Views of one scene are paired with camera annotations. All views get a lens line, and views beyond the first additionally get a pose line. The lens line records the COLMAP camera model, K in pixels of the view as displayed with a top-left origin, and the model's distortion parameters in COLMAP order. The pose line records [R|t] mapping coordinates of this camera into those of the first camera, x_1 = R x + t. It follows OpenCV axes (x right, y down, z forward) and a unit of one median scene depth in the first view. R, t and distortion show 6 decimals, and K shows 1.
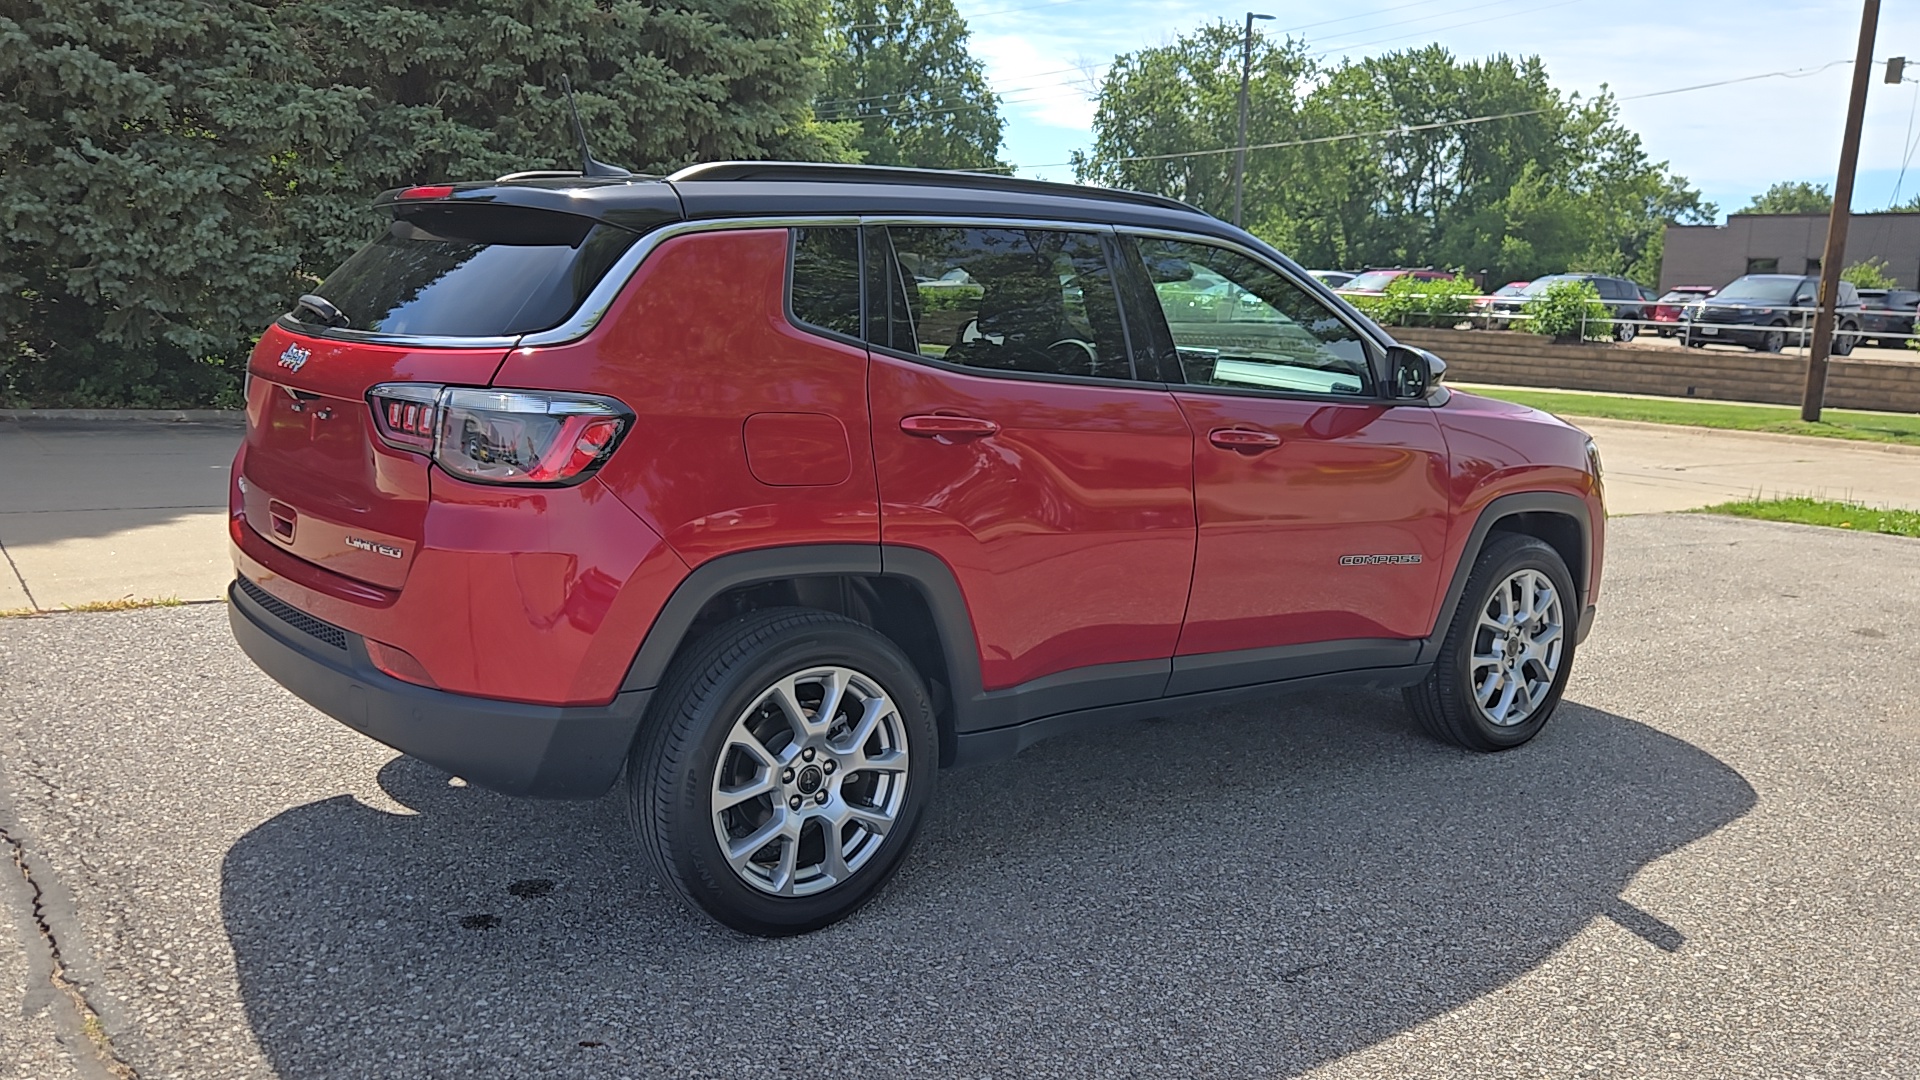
lens RADIAL K [[1640.9, 0, 994.5], [0, 1640.9, 479.7], [0, 0, 1]] dist [0.000740, 0.020338]
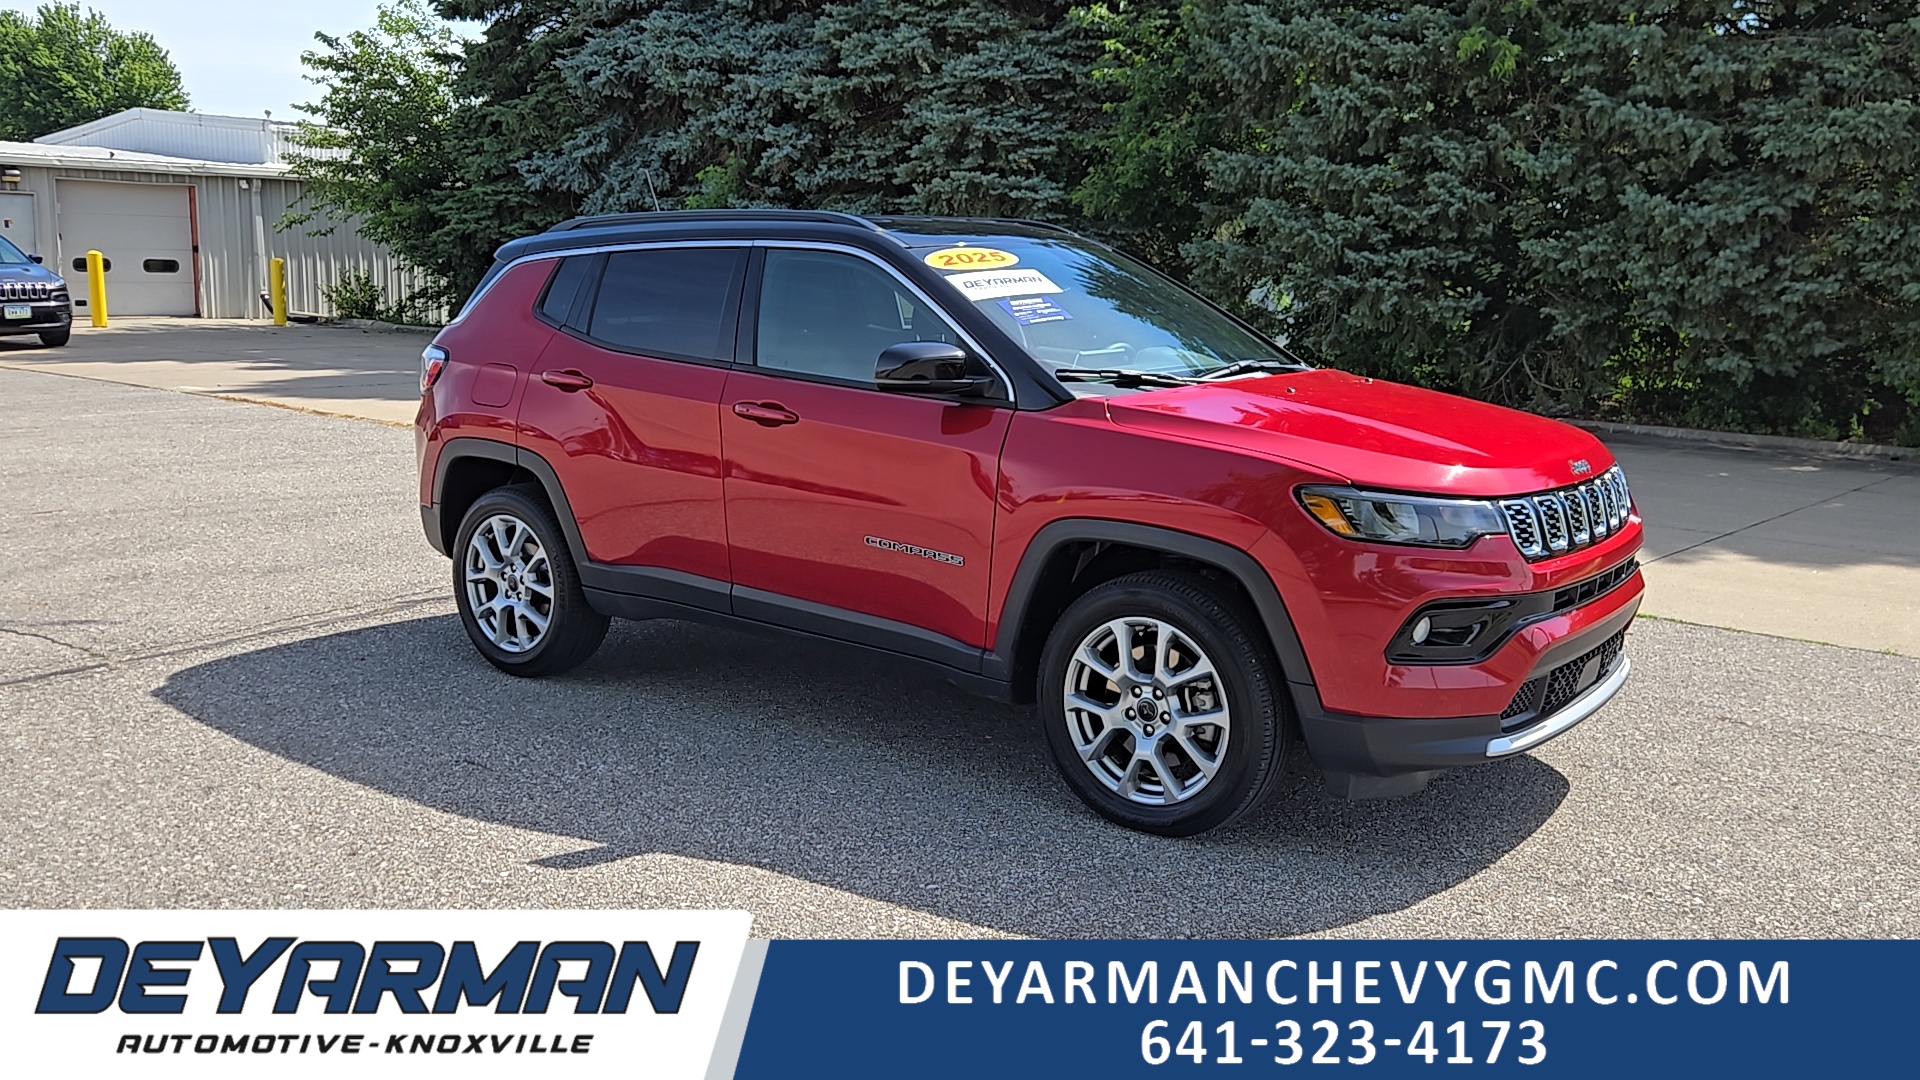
lens RADIAL K [[1640.9, 0, 966.8], [0, 1640.9, 539.9], [0, 0, 1]] dist [0.000740, 0.020338]
pose [[0.223877, 0.121222, -0.967049, 1.097199], [-0.114067, 0.988675, 0.097526, -0.053842], [0.967919, 0.088475, 0.235169, 0.715326]]
